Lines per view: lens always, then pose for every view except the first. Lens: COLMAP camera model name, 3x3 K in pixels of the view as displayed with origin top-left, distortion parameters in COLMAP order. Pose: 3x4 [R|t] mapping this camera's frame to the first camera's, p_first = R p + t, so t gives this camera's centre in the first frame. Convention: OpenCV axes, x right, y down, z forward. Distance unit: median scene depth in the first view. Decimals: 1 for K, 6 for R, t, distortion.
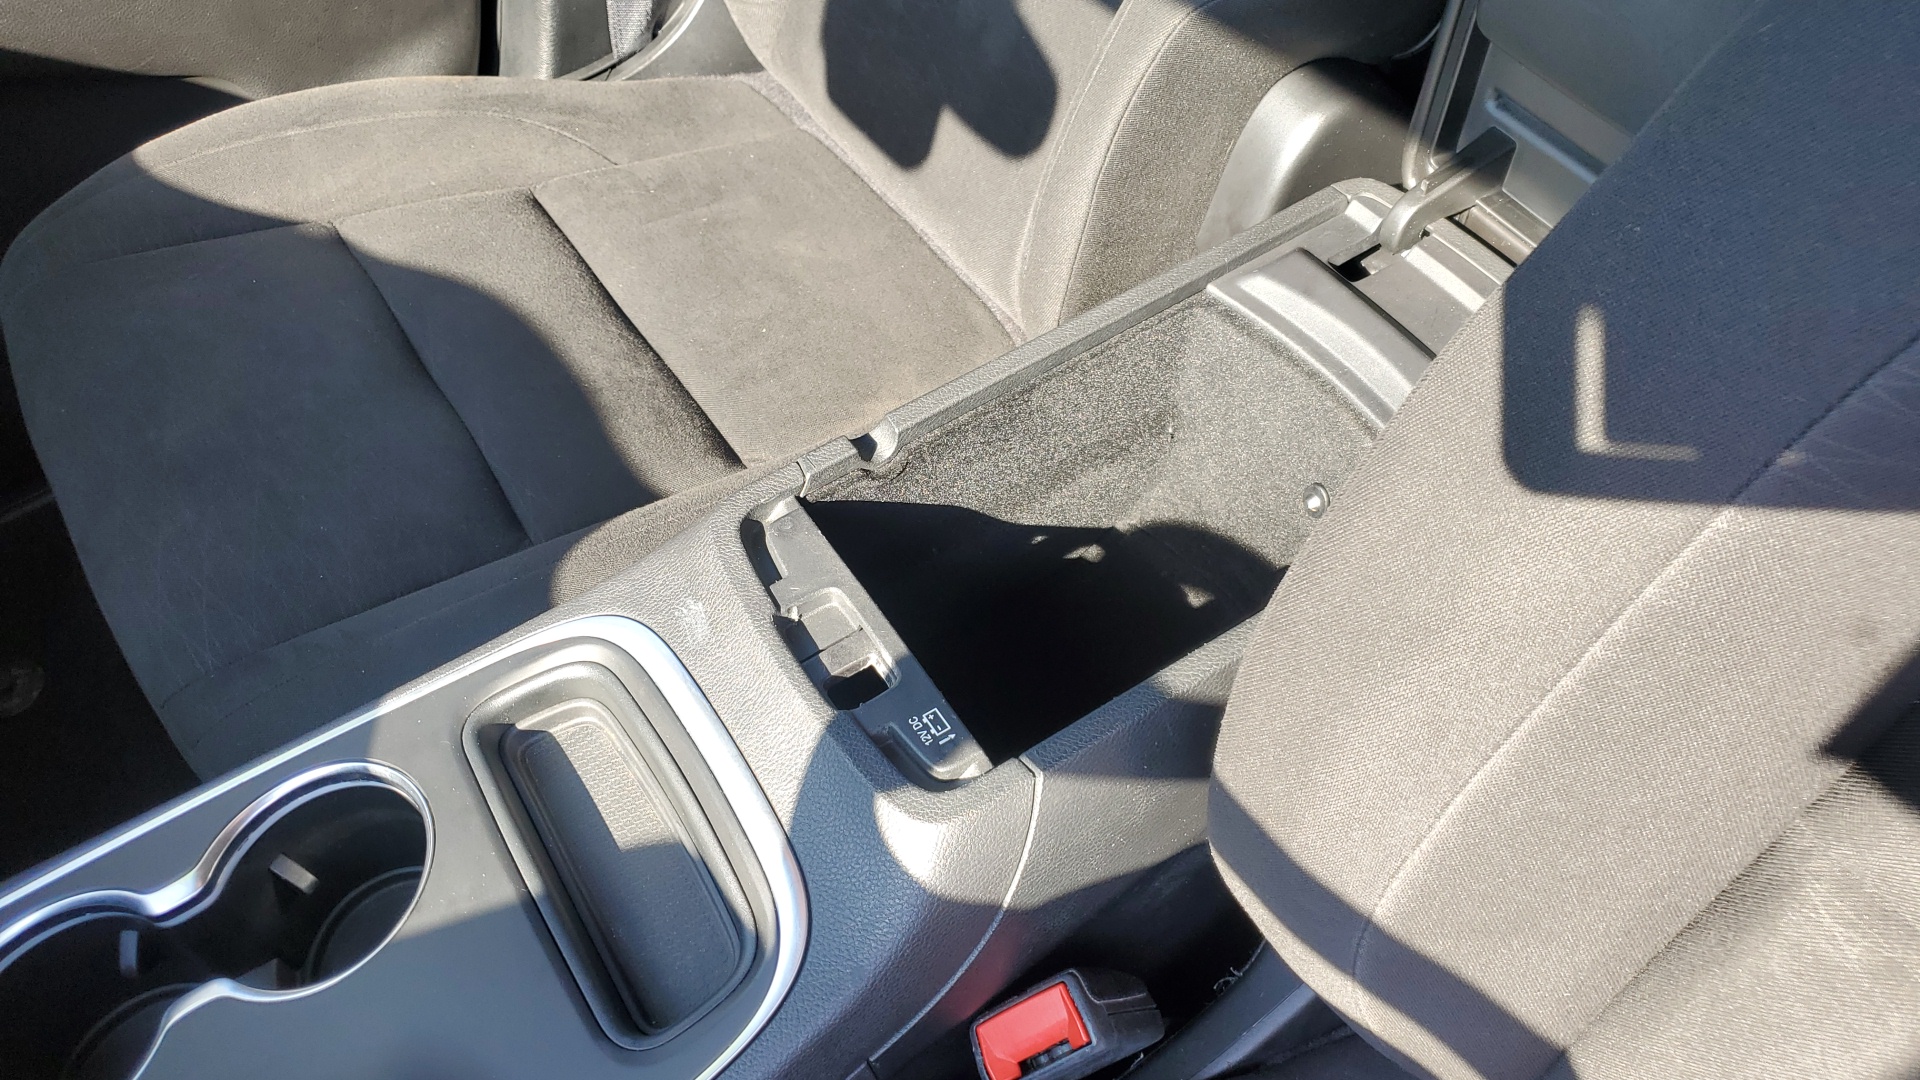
lens RADIAL K [[1513.6, 0, 966.6], [0, 1513.6, 553.0], [0, 0, 1]] dist [-0.006254, 0.012748]
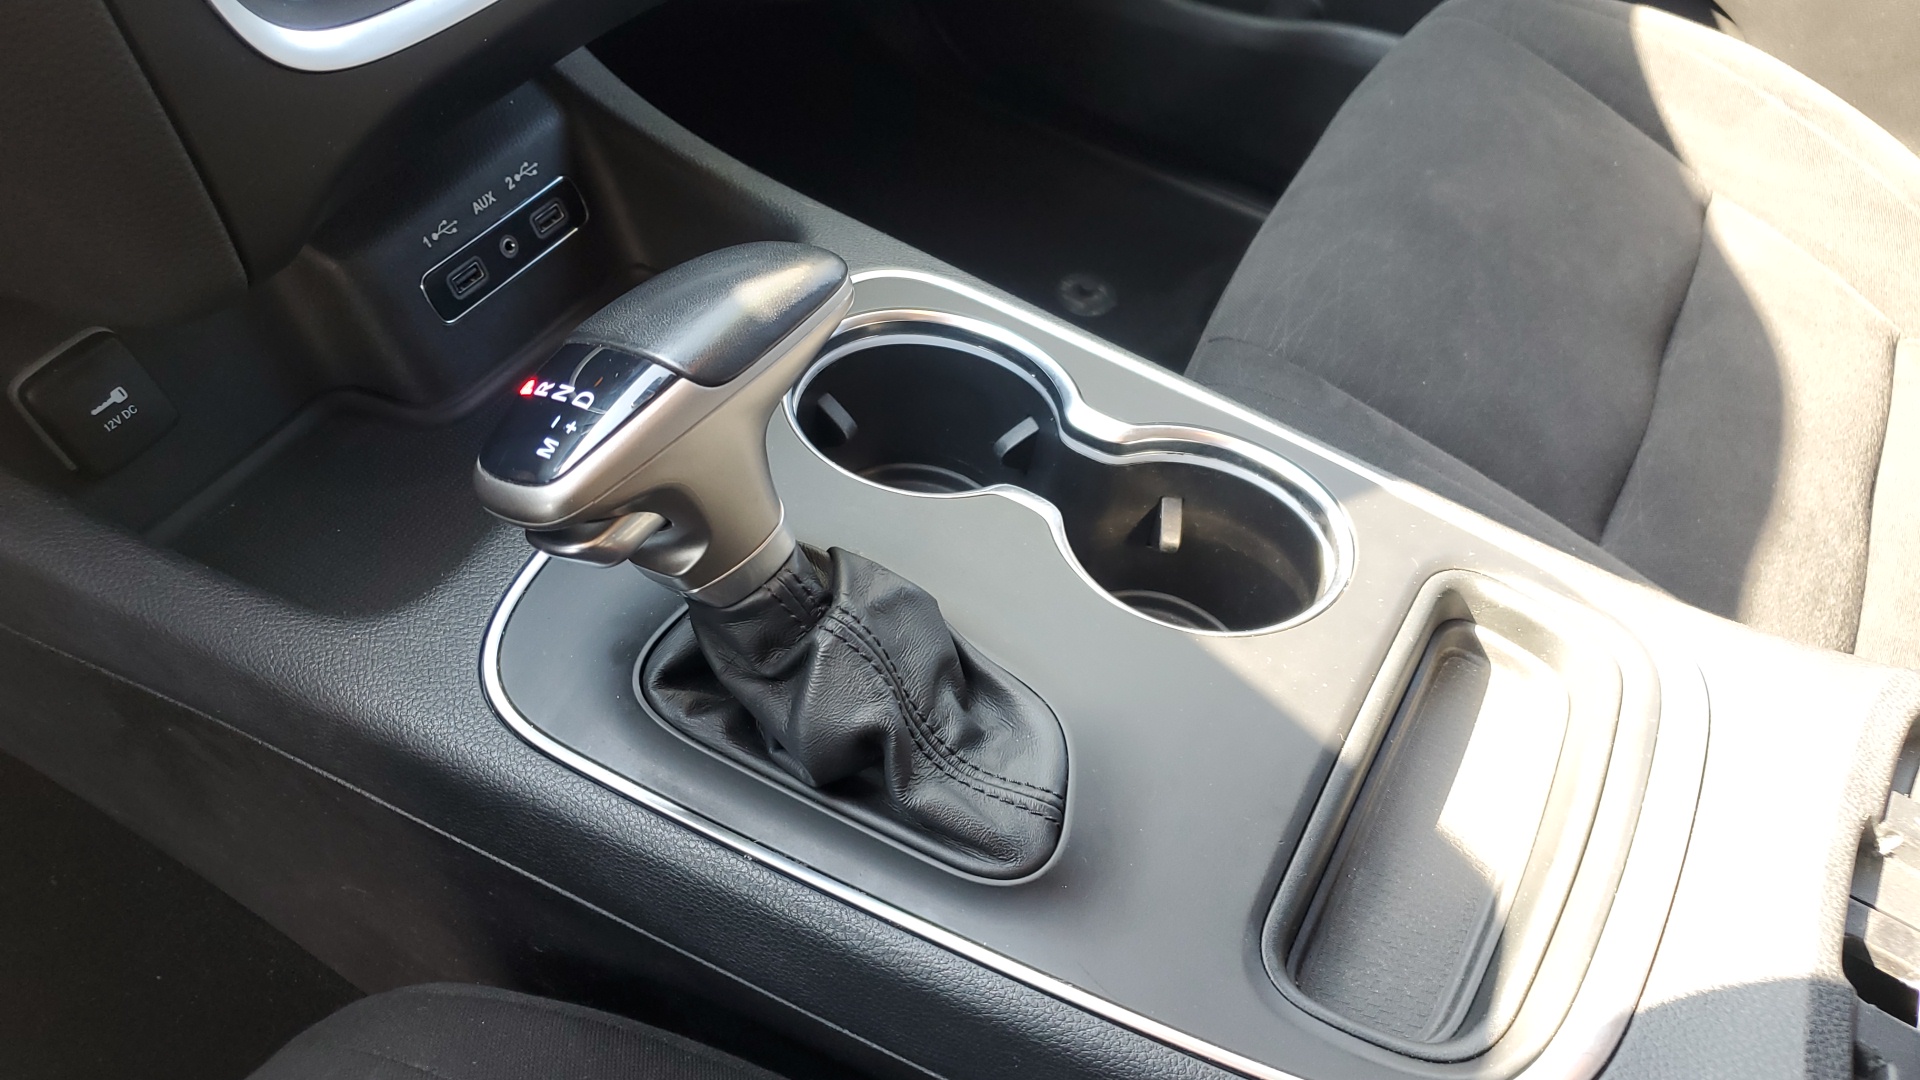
lens RADIAL K [[1513.6, 0, 966.6], [0, 1513.6, 553.0], [0, 0, 1]] dist [-0.006254, 0.012748]
pose [[0.454992, 0.754296, -0.473307, -0.076661], [-0.782384, 0.592445, 0.192055, 0.145341], [0.425275, 0.282924, 0.859706, 0.209607]]
